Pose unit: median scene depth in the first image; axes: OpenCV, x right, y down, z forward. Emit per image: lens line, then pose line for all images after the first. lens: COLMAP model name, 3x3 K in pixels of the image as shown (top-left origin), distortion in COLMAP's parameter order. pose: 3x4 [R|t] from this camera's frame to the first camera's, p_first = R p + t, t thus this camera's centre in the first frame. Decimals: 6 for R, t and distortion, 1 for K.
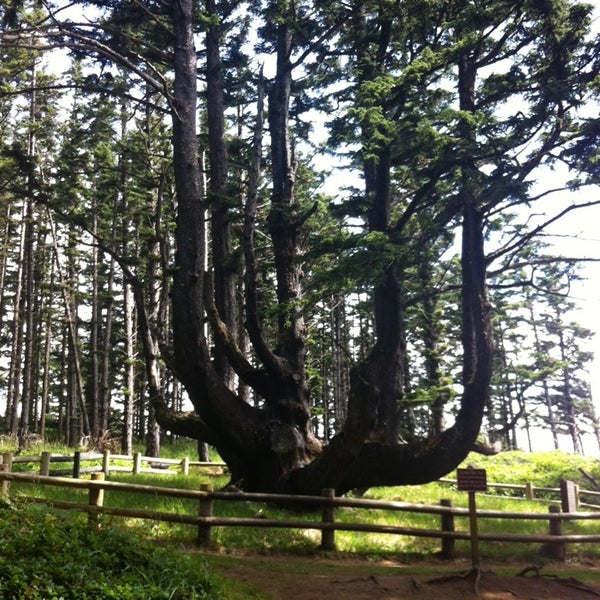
lens RADIAL K [[737.1, 0, 299.1], [0, 737.1, 297.2], [0, 0, 1]] dist [0.080760, -0.039242]
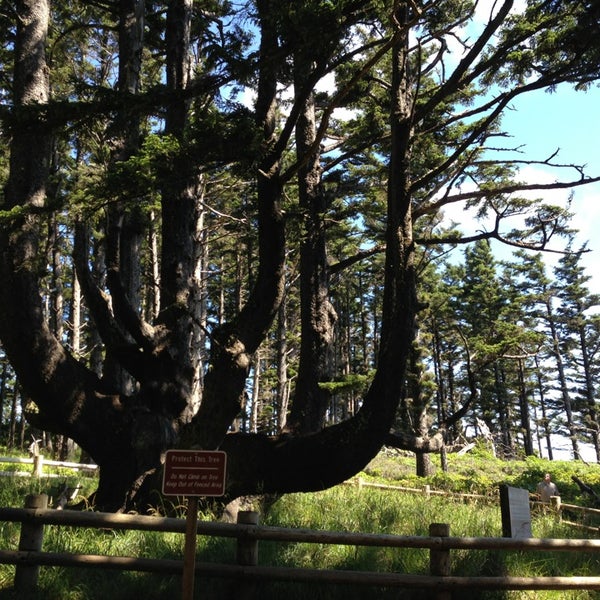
lens RADIAL K [[737.1, 0, 299.1], [0, 737.1, 297.2], [0, 0, 1]] dist [0.080760, -0.039242]
pose [[0.998725, -0.004623, -0.050272, 0.056622], [0.003791, 0.999854, -0.016633, 0.022946], [0.050341, 0.016421, 0.998597, 0.084265]]
